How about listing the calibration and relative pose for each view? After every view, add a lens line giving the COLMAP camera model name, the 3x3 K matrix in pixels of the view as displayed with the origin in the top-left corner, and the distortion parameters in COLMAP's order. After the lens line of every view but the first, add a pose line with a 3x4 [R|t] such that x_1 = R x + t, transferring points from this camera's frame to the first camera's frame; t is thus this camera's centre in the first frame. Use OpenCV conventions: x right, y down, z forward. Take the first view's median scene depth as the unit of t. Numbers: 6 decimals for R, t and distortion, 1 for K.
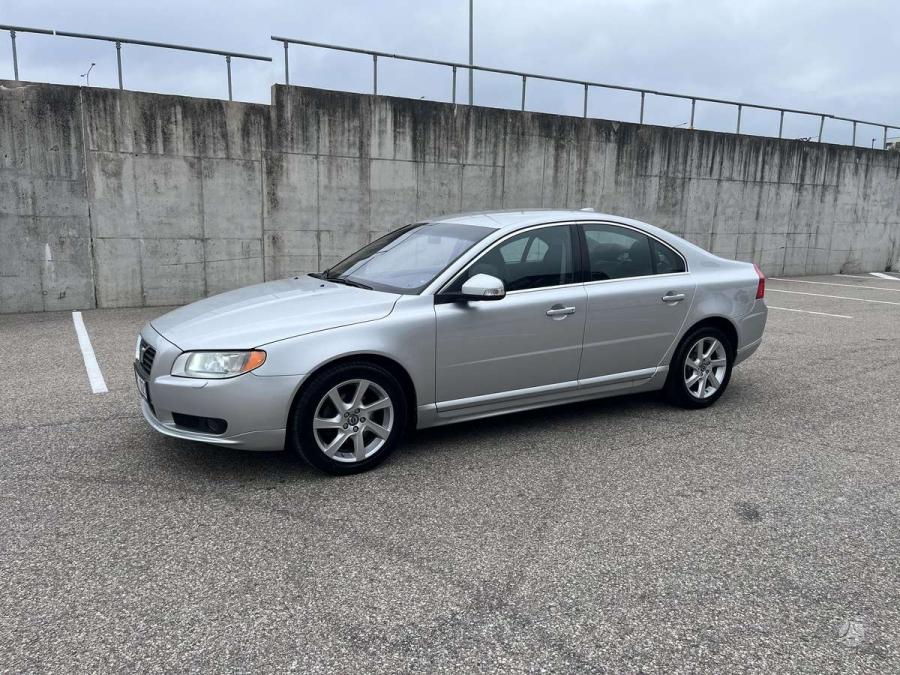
lens RADIAL K [[674.6, 0, 444.2], [0, 674.6, 333.4], [0, 0, 1]] dist [0.058689, -0.081735]
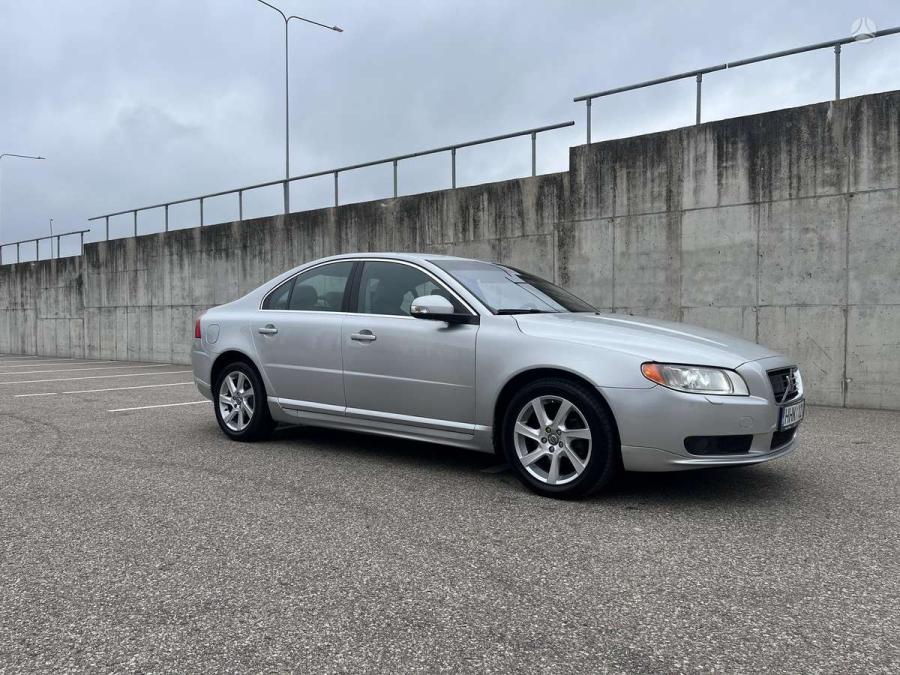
lens RADIAL K [[674.6, 0, 454.7], [0, 674.6, 336.3], [0, 0, 1]] dist [0.058689, -0.081735]
pose [[0.398842, 0.005361, -0.917004, 0.479039], [-0.147175, 0.987394, -0.058240, -0.042156], [0.905132, 0.158188, 0.394603, 0.506359]]
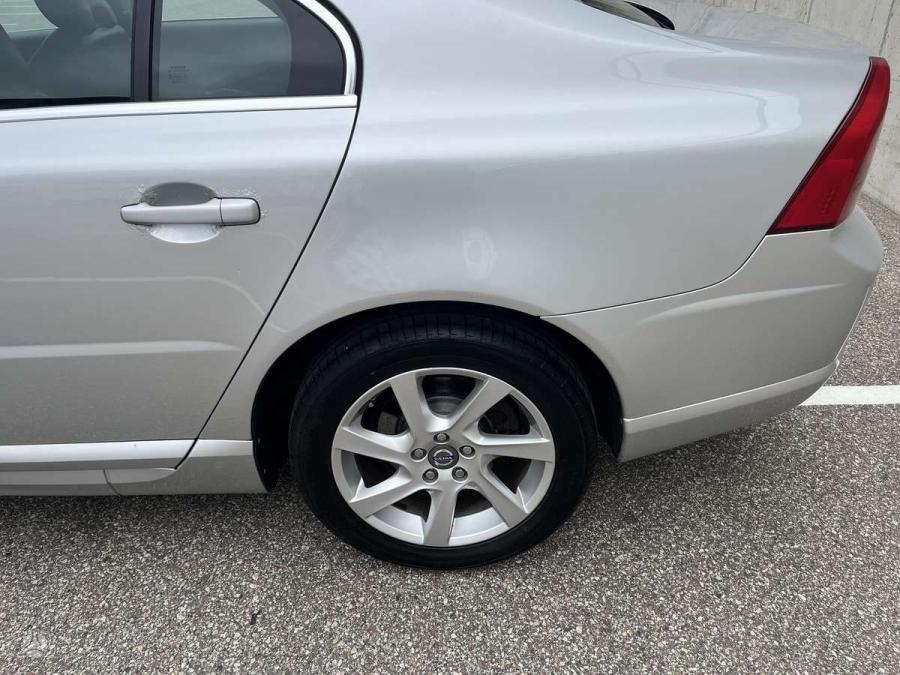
lens RADIAL K [[674.6, 0, 449.5], [0, 674.6, 334.1], [0, 0, 1]] dist [0.058689, -0.081735]
pose [[0.864491, 0.224446, -0.449754, 0.222619], [-0.067491, 0.938499, 0.338622, -0.041503], [0.498096, -0.262382, 0.826472, 0.349877]]
